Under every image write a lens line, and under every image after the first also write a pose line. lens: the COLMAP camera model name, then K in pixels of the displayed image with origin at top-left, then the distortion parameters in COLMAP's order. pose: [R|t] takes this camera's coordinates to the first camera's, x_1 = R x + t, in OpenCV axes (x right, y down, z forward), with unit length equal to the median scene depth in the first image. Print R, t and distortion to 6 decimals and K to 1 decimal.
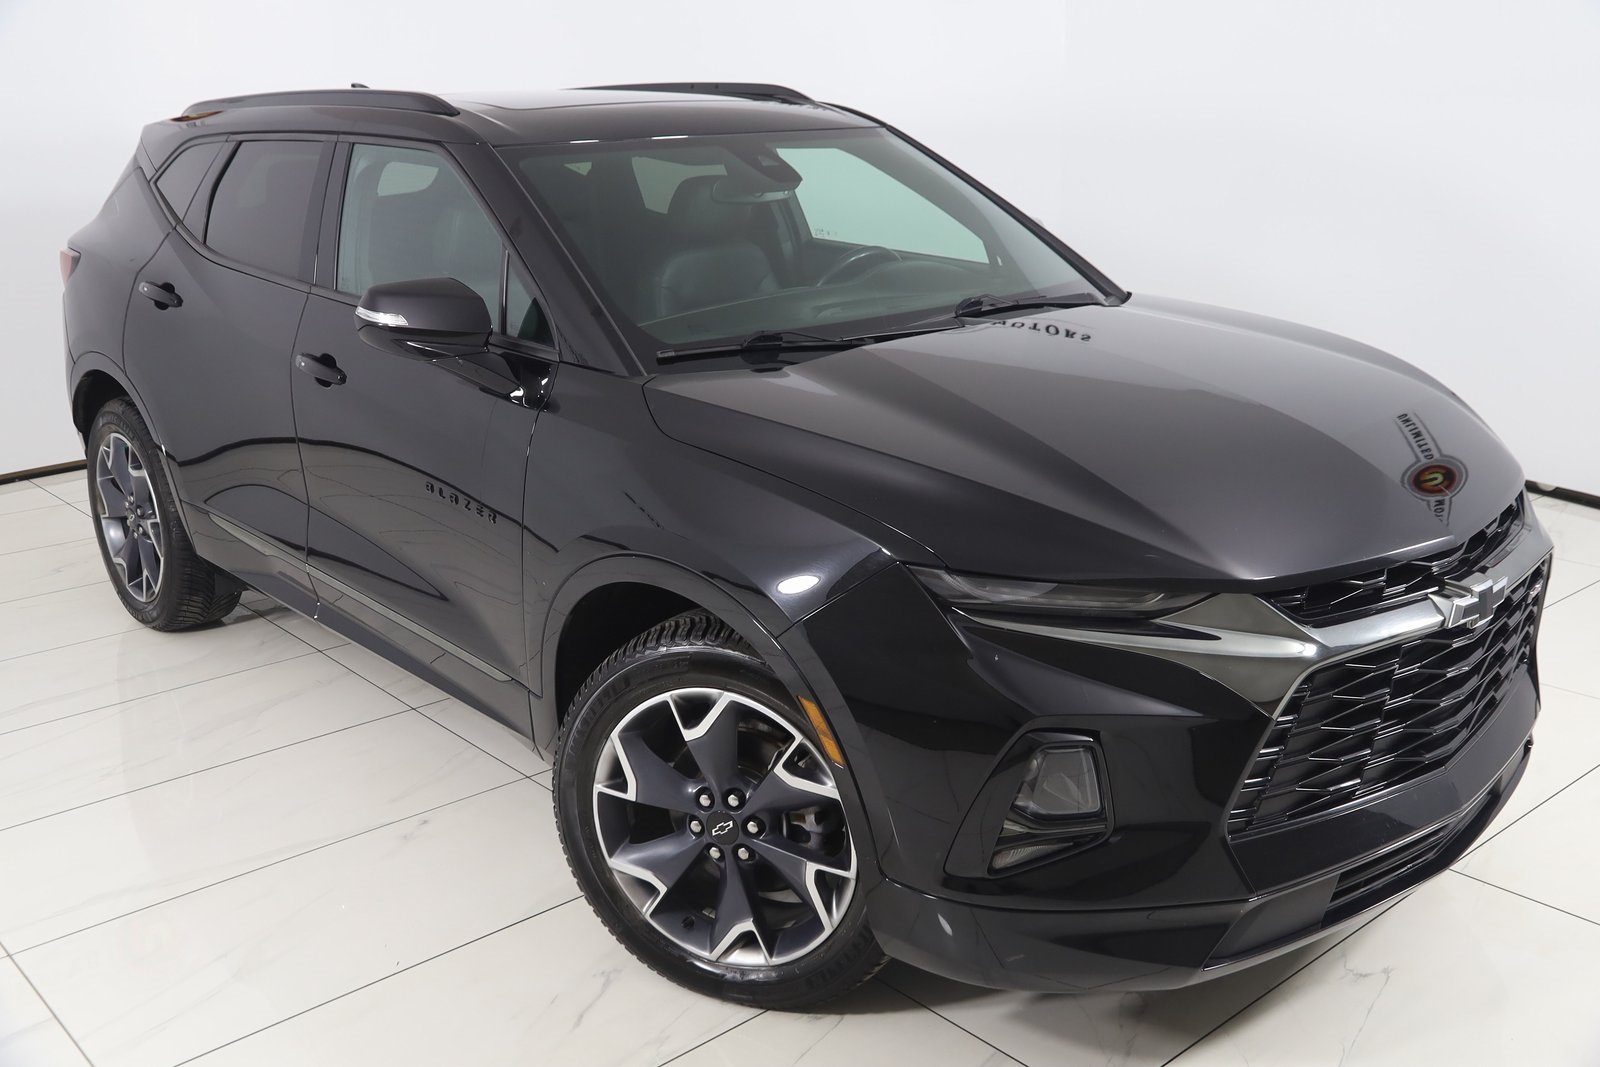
lens RADIAL K [[1478.8, 0, 798.9], [0, 1478.8, 518.6], [0, 0, 1]] dist [-0.005185, 0.015906]
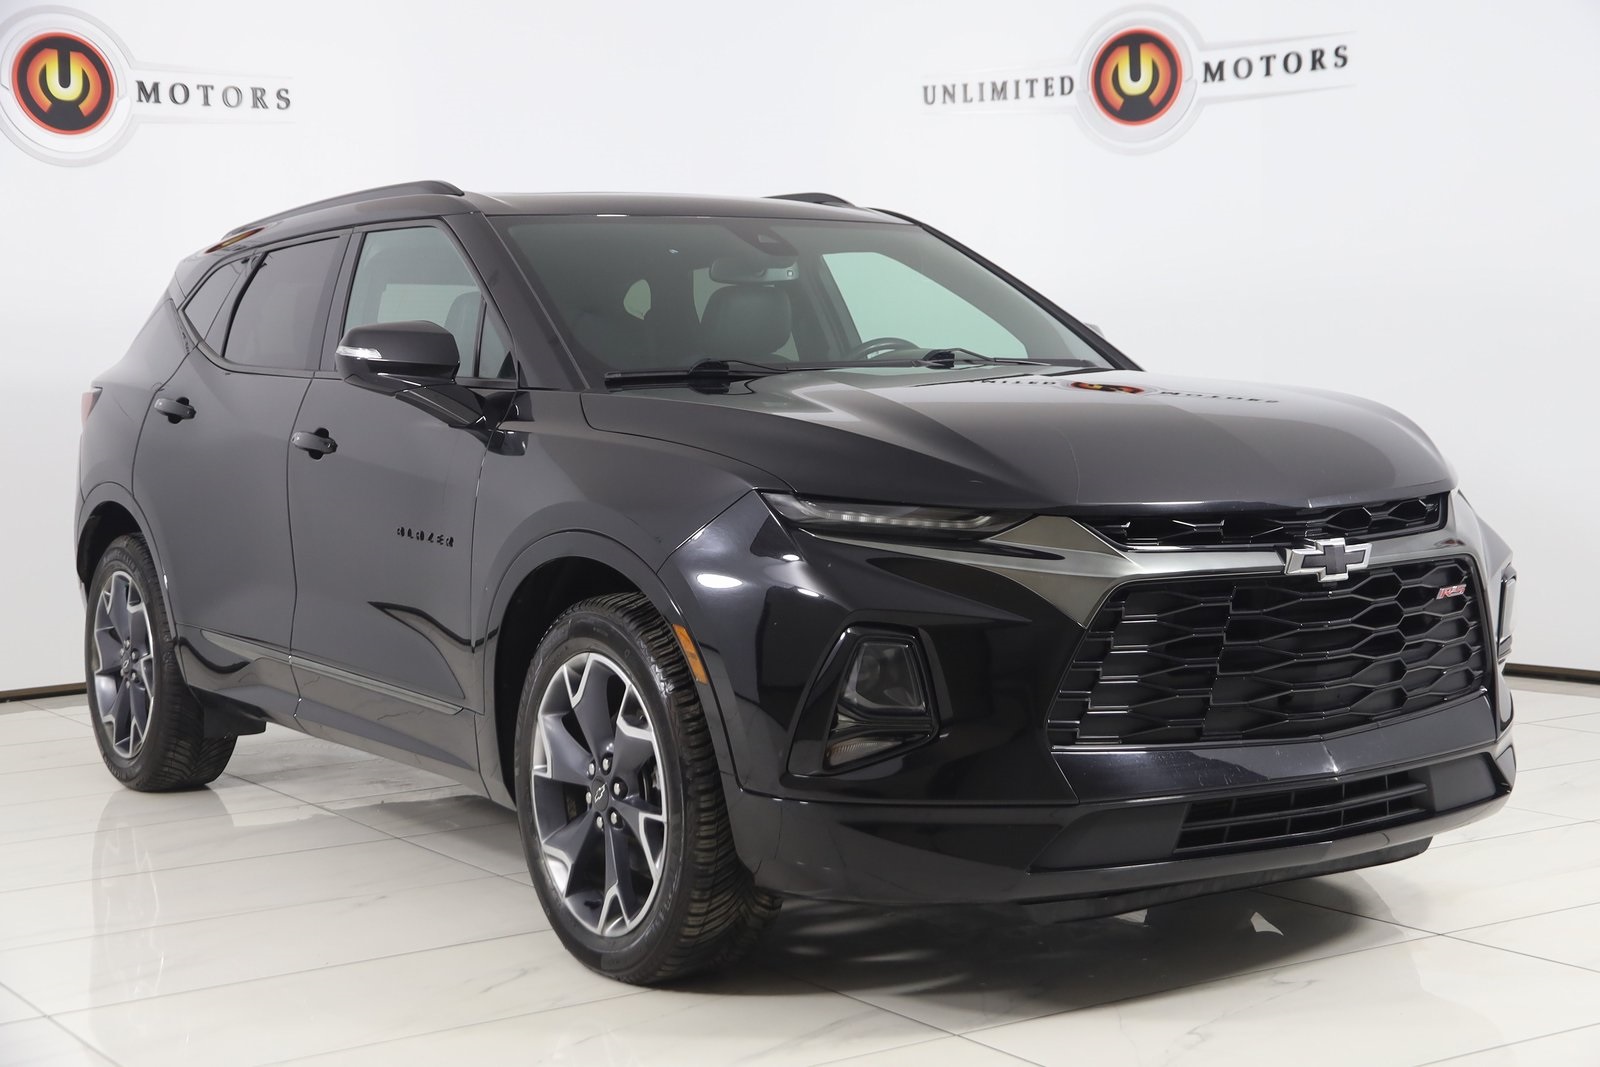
lens RADIAL K [[2154.7, 0, 814.6], [0, 2154.7, 532.0], [0, 0, 1]] dist [0.044682, 0.019120]
pose [[0.990691, 0.004298, -0.136064, 0.161636], [-0.032384, 0.978249, -0.204892, 0.189672], [0.132224, 0.207391, 0.969281, -0.274343]]
